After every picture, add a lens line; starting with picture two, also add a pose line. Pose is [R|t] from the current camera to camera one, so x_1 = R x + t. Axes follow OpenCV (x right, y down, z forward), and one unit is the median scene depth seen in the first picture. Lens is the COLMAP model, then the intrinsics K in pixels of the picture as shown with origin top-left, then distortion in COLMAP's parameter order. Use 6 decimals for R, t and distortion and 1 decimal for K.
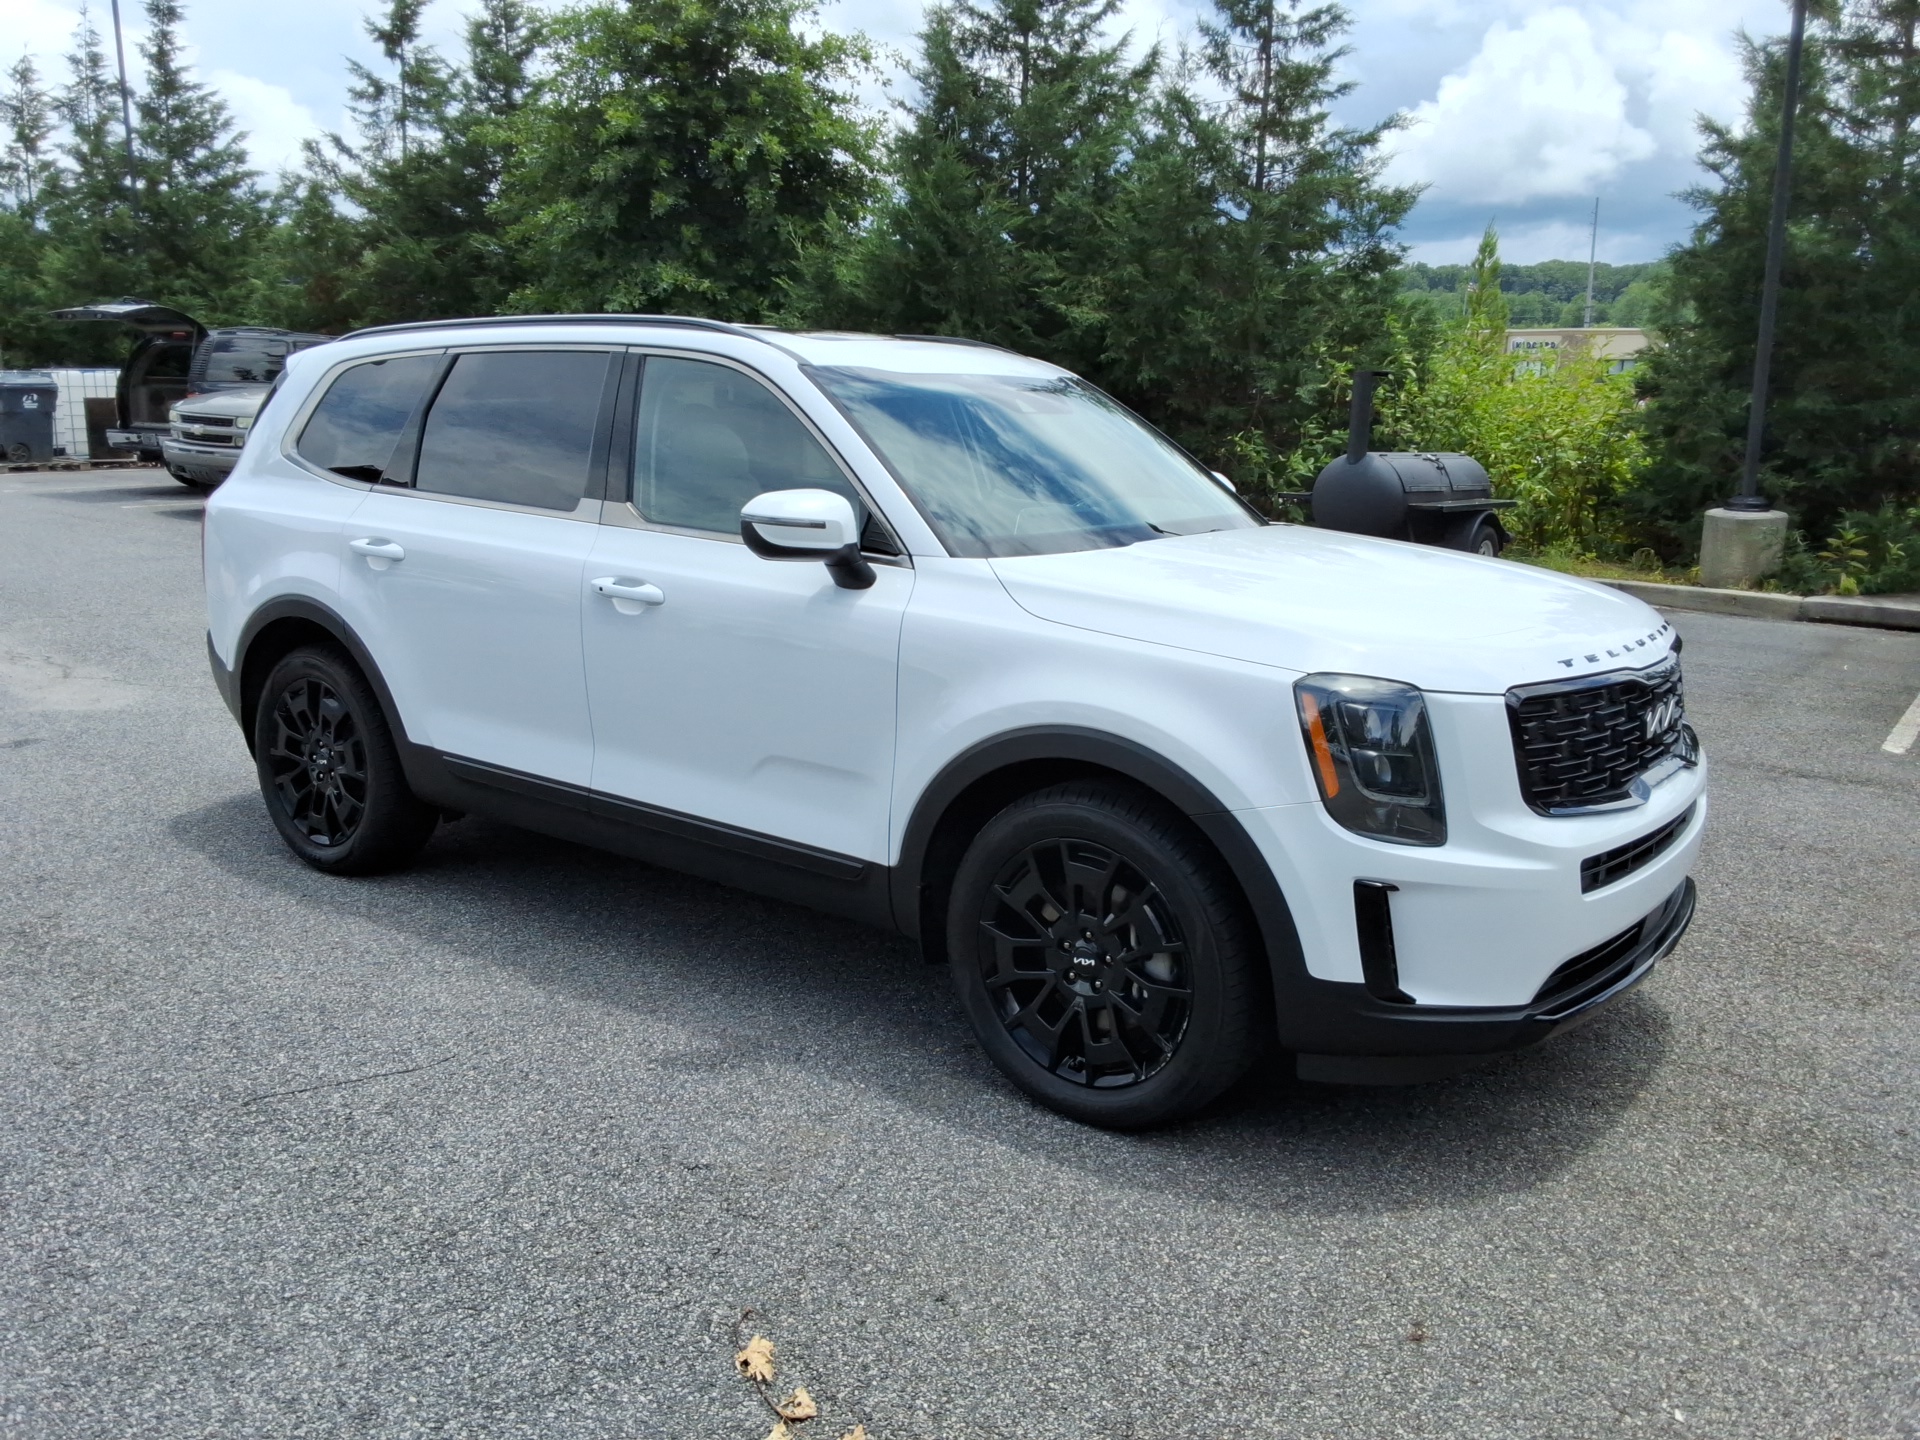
lens RADIAL K [[1550.9, 0, 962.9], [0, 1550.9, 710.5], [0, 0, 1]] dist [0.111519, -0.172736]
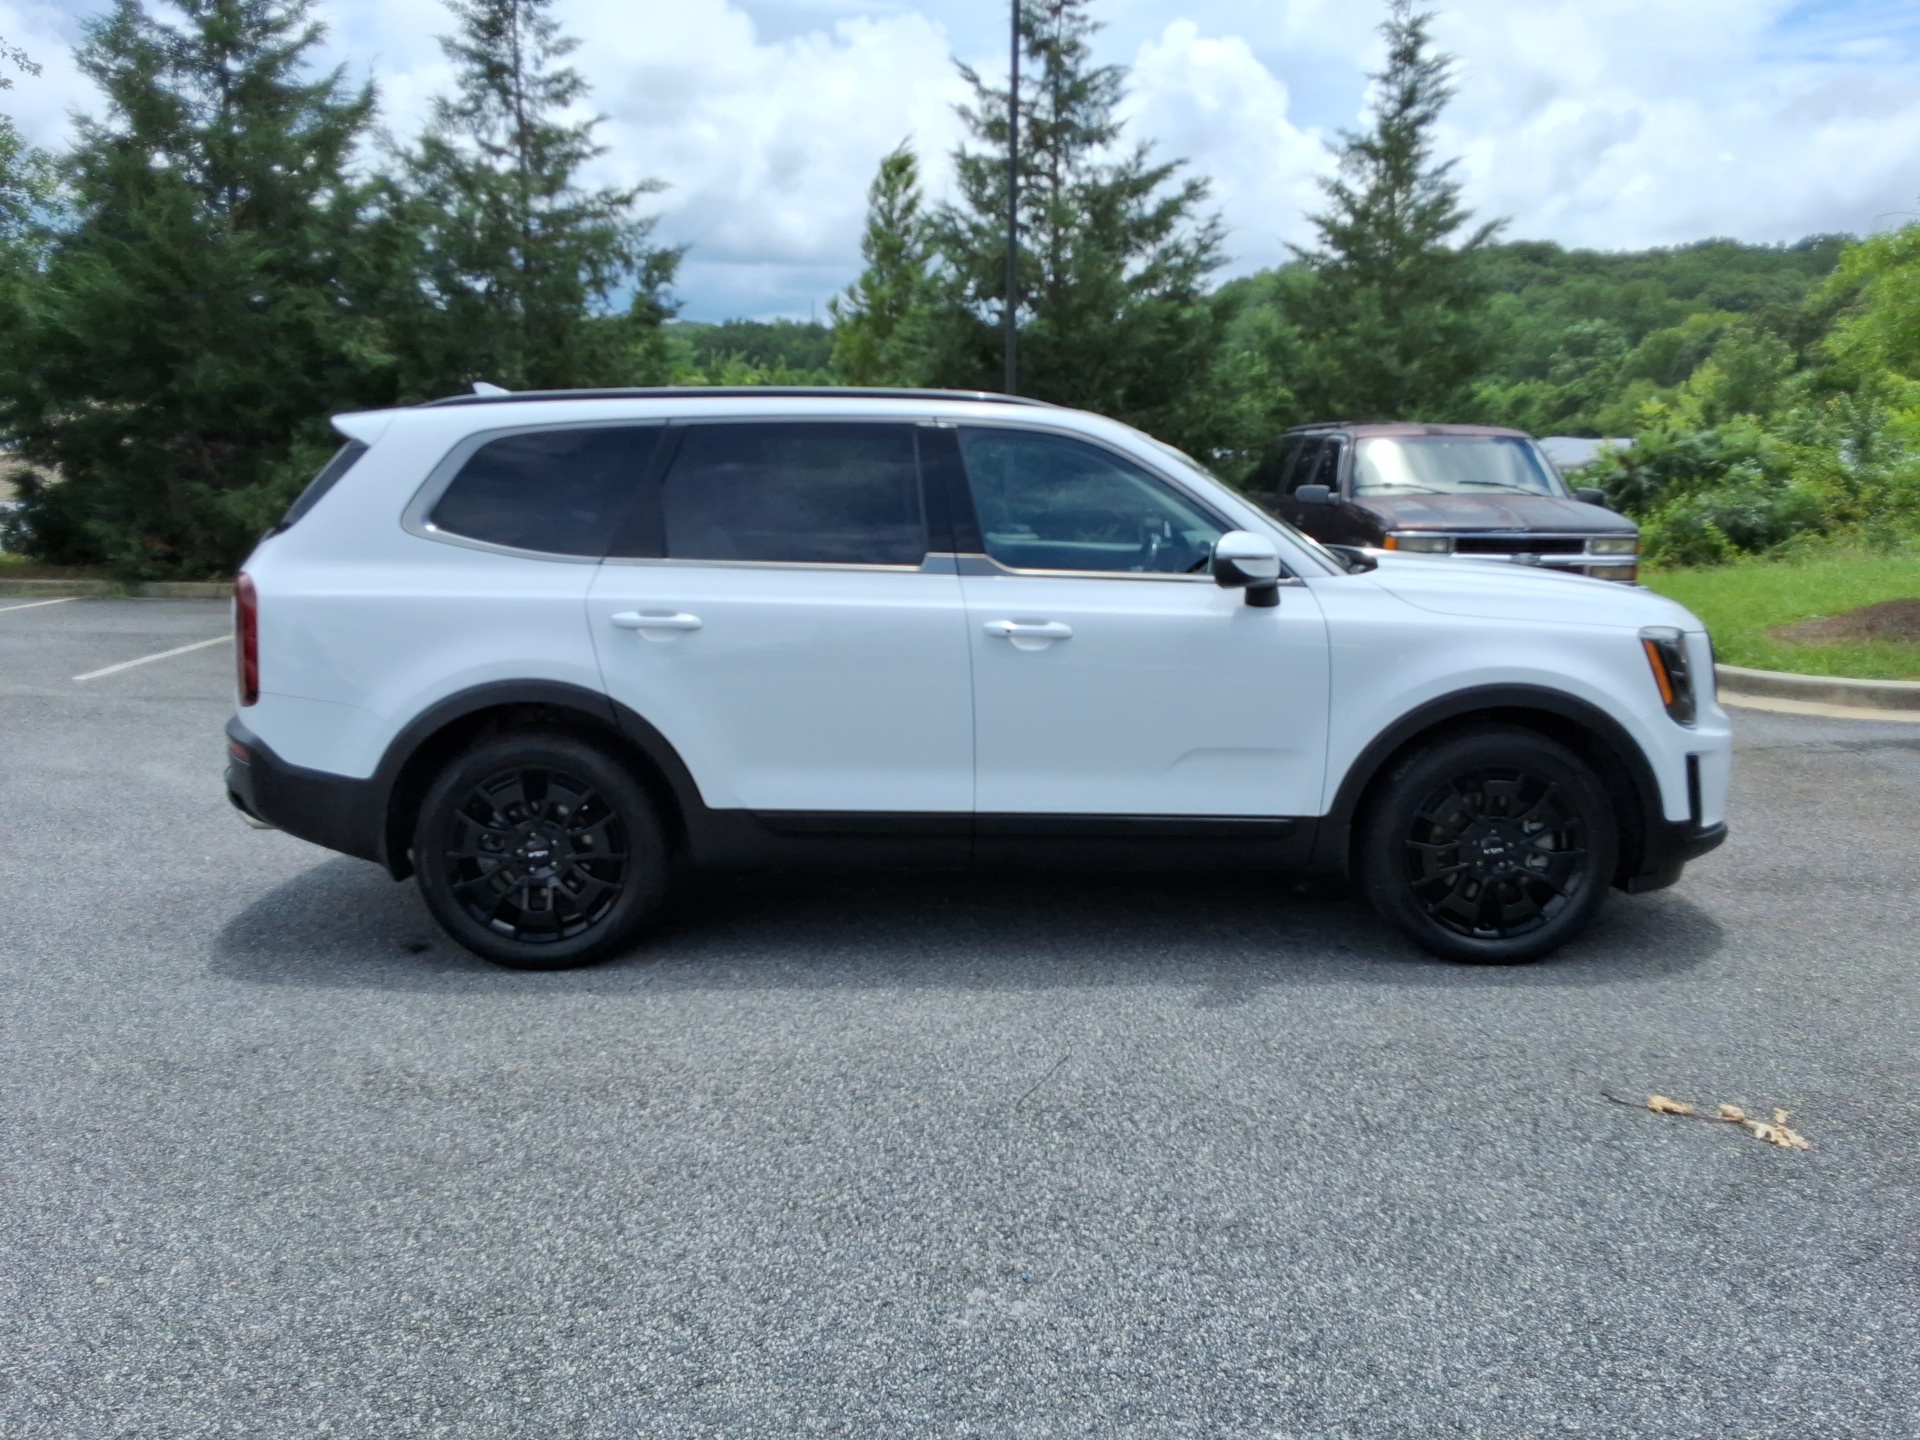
lens RADIAL K [[1550.9, 0, 968.8], [0, 1550.9, 702.9], [0, 0, 1]] dist [0.111519, -0.172736]
pose [[0.802680, -0.114916, 0.585235, -0.790612], [0.130901, 0.991280, 0.015108, -0.039539], [-0.581868, 0.064481, 0.810723, 0.085414]]
